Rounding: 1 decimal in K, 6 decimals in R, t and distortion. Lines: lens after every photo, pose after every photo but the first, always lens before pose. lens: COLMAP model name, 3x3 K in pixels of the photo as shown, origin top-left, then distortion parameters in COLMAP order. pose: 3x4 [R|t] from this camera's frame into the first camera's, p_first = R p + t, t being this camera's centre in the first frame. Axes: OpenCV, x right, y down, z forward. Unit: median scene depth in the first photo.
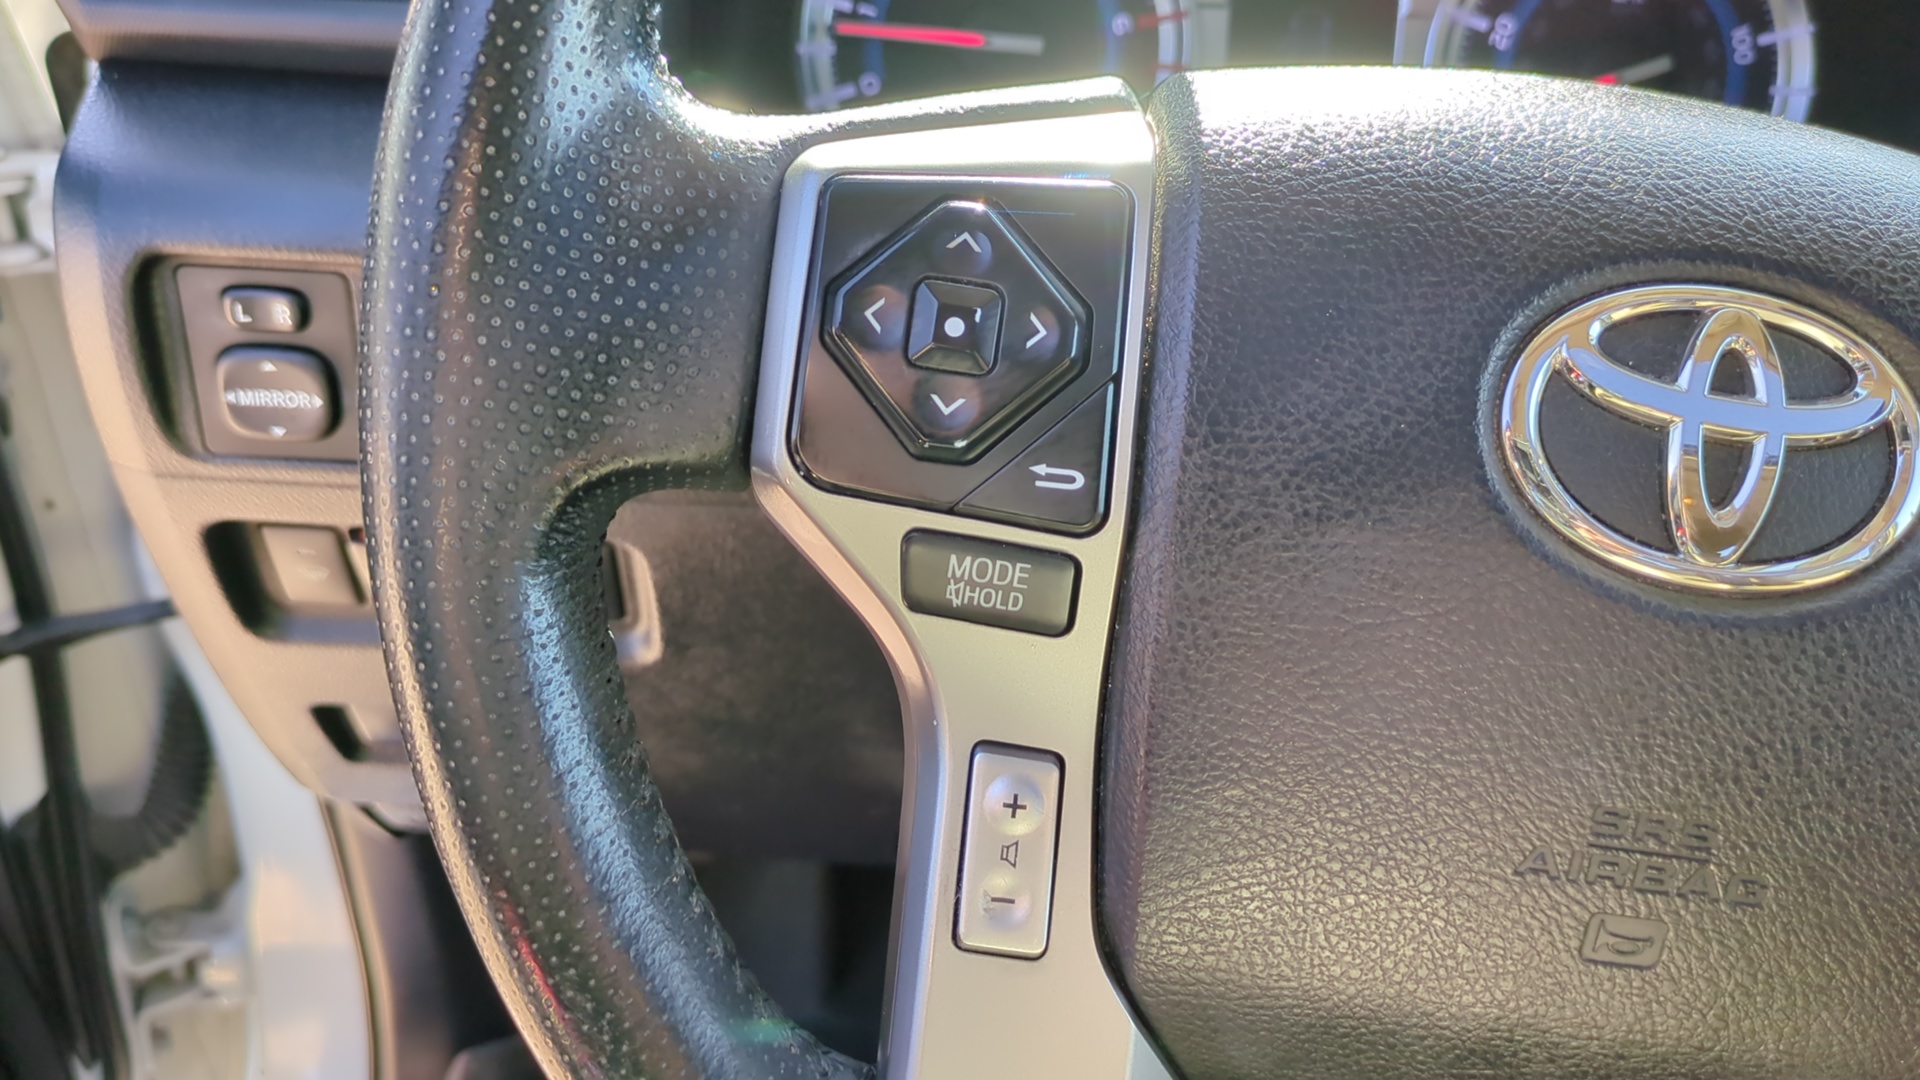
lens RADIAL K [[1646.7, 0, 977.3], [0, 1646.7, 535.6], [0, 0, 1]] dist [0.065488, -0.091948]
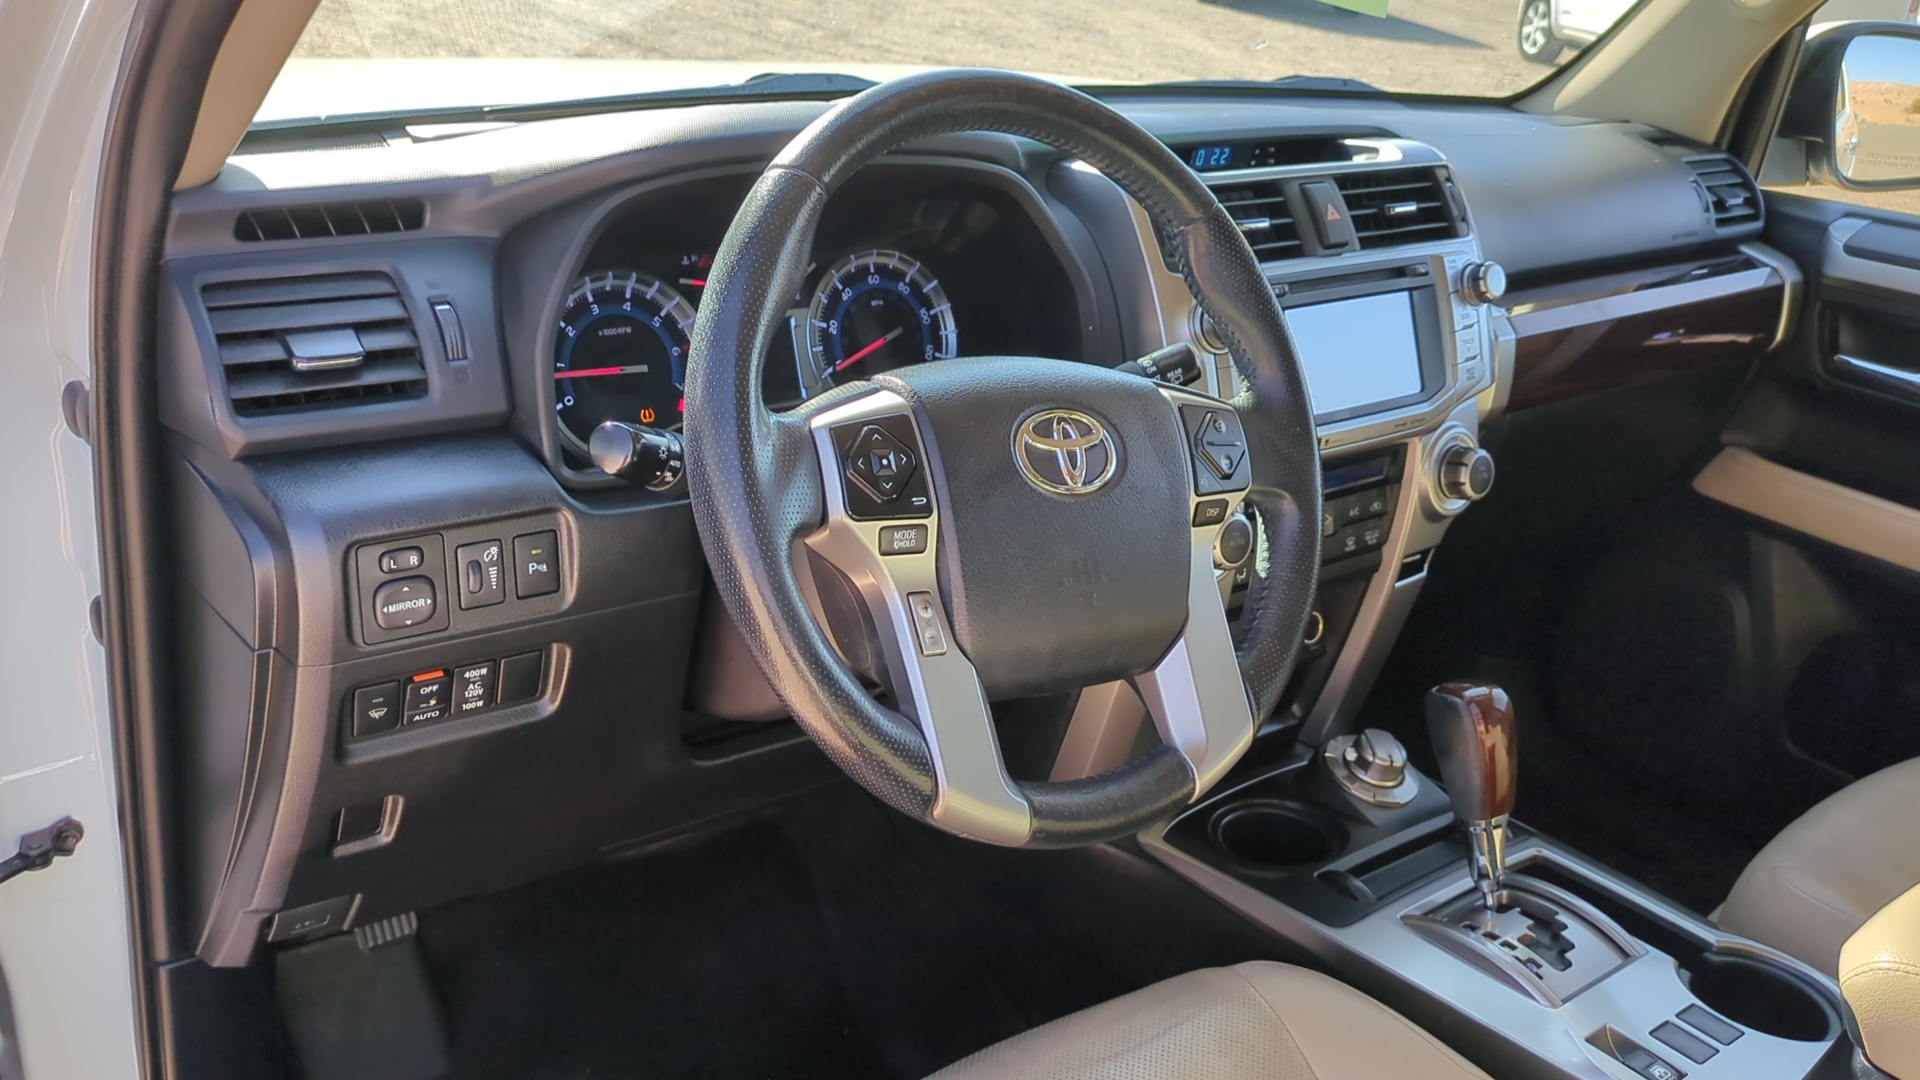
lens RADIAL K [[1646.7, 0, 959.0], [0, 1646.7, 548.3], [0, 0, 1]] dist [0.065488, -0.091948]
pose [[0.803978, -0.223618, 0.551011, -1.657872], [0.286798, 0.957525, -0.029871, 0.169643], [-0.520928, 0.182045, 0.833963, -1.693721]]
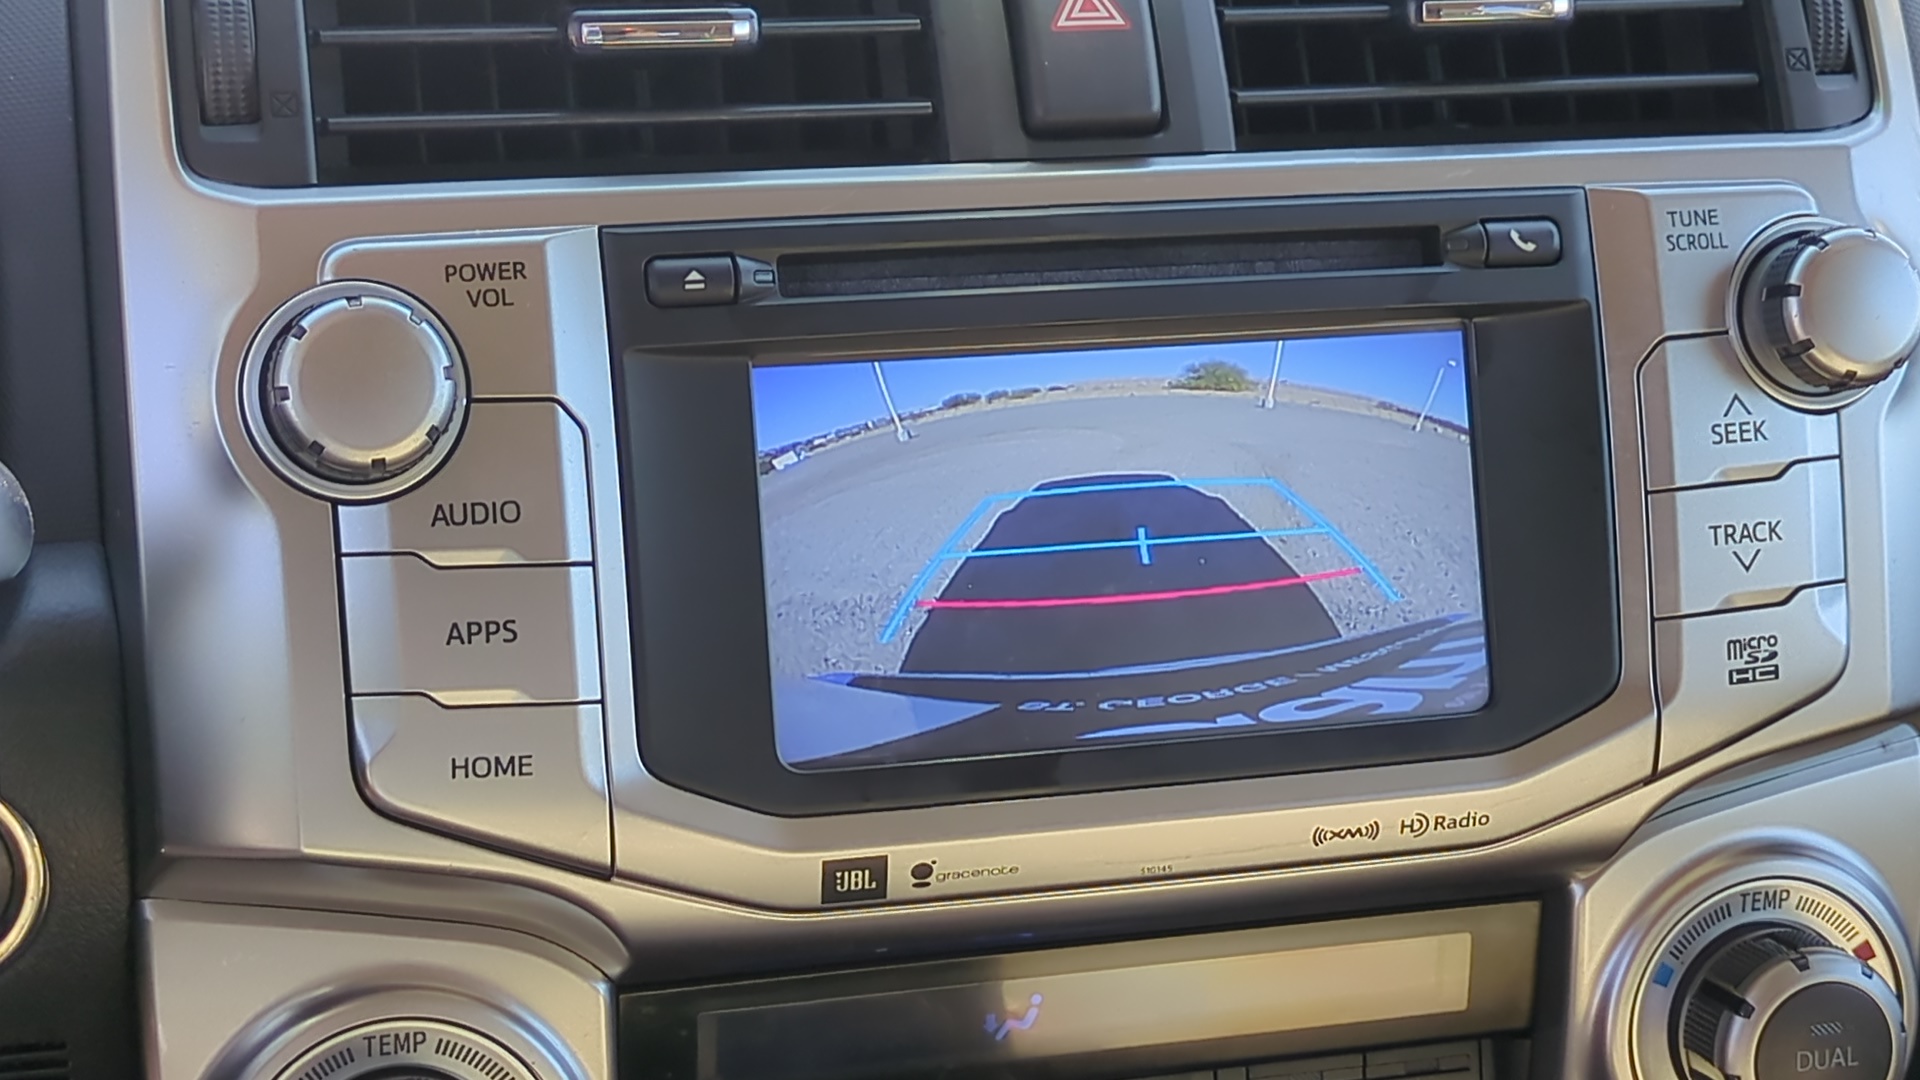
lens RADIAL K [[3295.0, 0, 971.6], [0, 3295.0, 557.4], [0, 0, 1]] dist [0.073634, 0.000000]
pose [[0.970843, -0.103524, 0.216211, 1.397420], [0.143349, 0.973626, -0.177492, 0.249628], [-0.192134, 0.203310, 0.960078, -0.745933]]
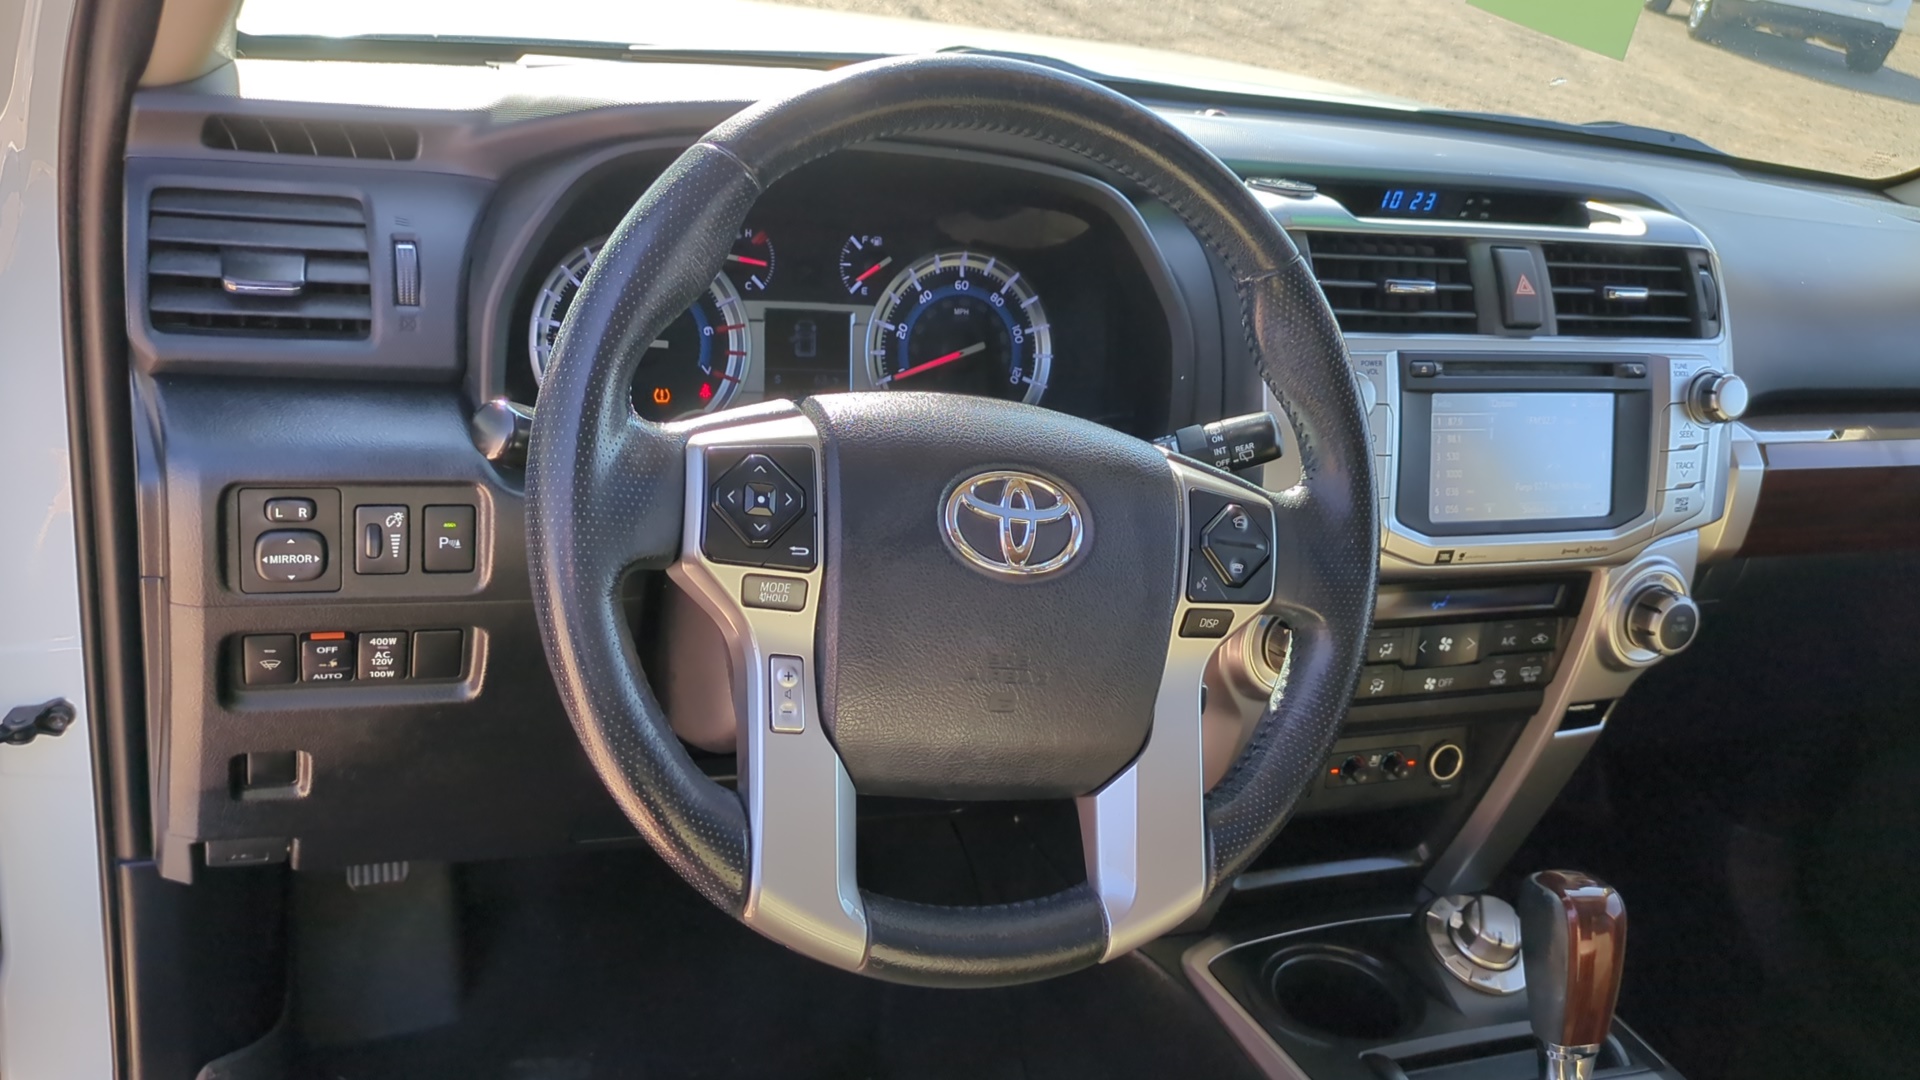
lens RADIAL K [[1646.7, 0, 958.1], [0, 1646.7, 544.7], [0, 0, 1]] dist [0.065488, -0.091948]
pose [[0.932721, -0.066459, 0.354423, -0.665094], [0.095707, 0.993244, -0.065621, 0.156875], [-0.347667, 0.095127, 0.932780, -1.634514]]
